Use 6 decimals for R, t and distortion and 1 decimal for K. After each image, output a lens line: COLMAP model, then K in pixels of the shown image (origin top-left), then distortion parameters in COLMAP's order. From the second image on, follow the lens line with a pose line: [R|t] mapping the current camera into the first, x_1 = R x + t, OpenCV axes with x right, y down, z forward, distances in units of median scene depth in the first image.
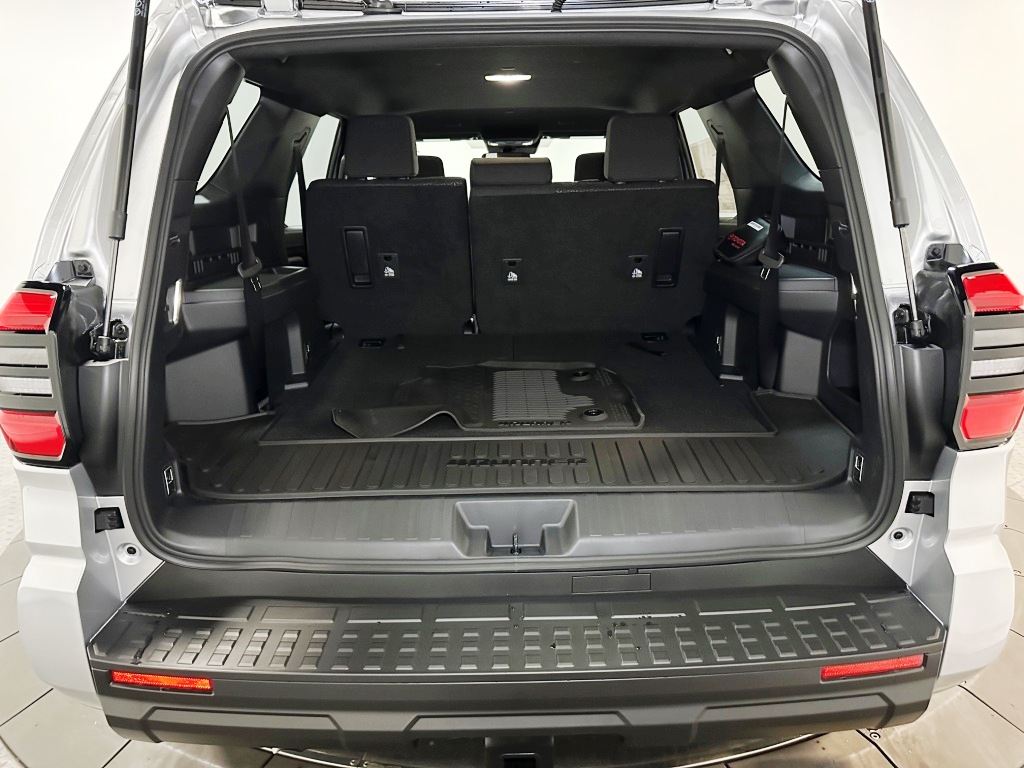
lens RADIAL K [[726.7, 0, 512.0], [0, 726.7, 384.0], [0, 0, 1]] dist [0.052493, -0.060456]
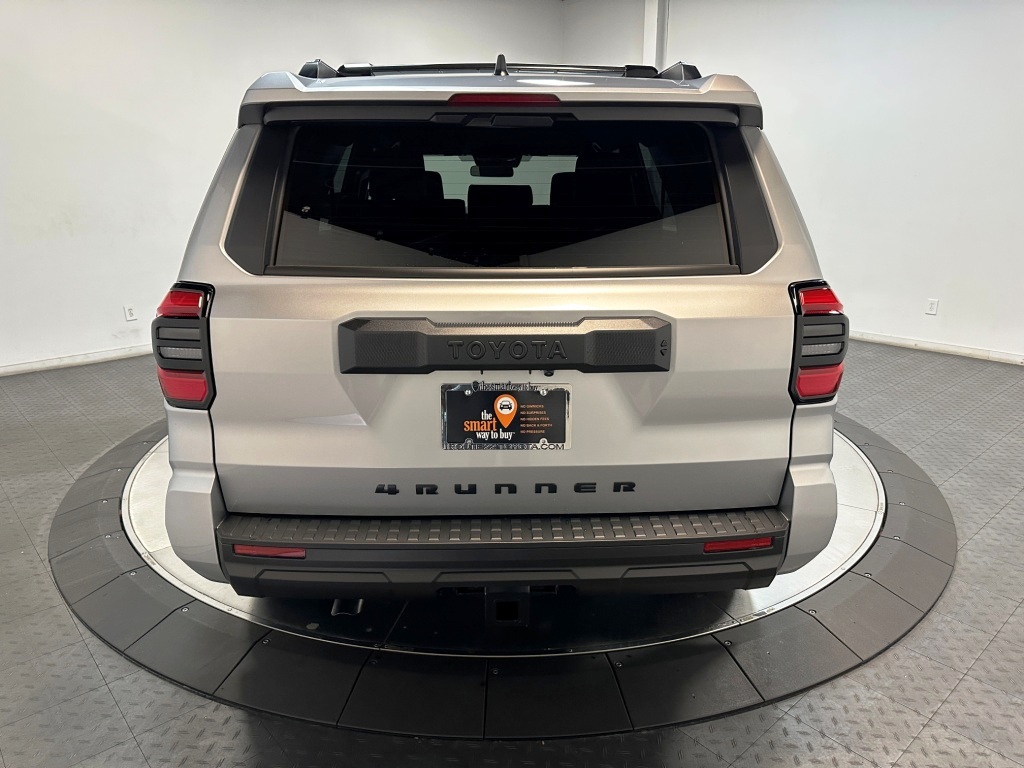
lens RADIAL K [[726.7, 0, 512.0], [0, 726.7, 384.0], [0, 0, 1]] dist [0.052493, -0.060456]
pose [[0.999324, 0.012136, 0.034693, -0.036923], [-0.012699, 0.999791, 0.016039, 0.030605], [-0.034491, -0.016469, 0.999269, -0.496622]]
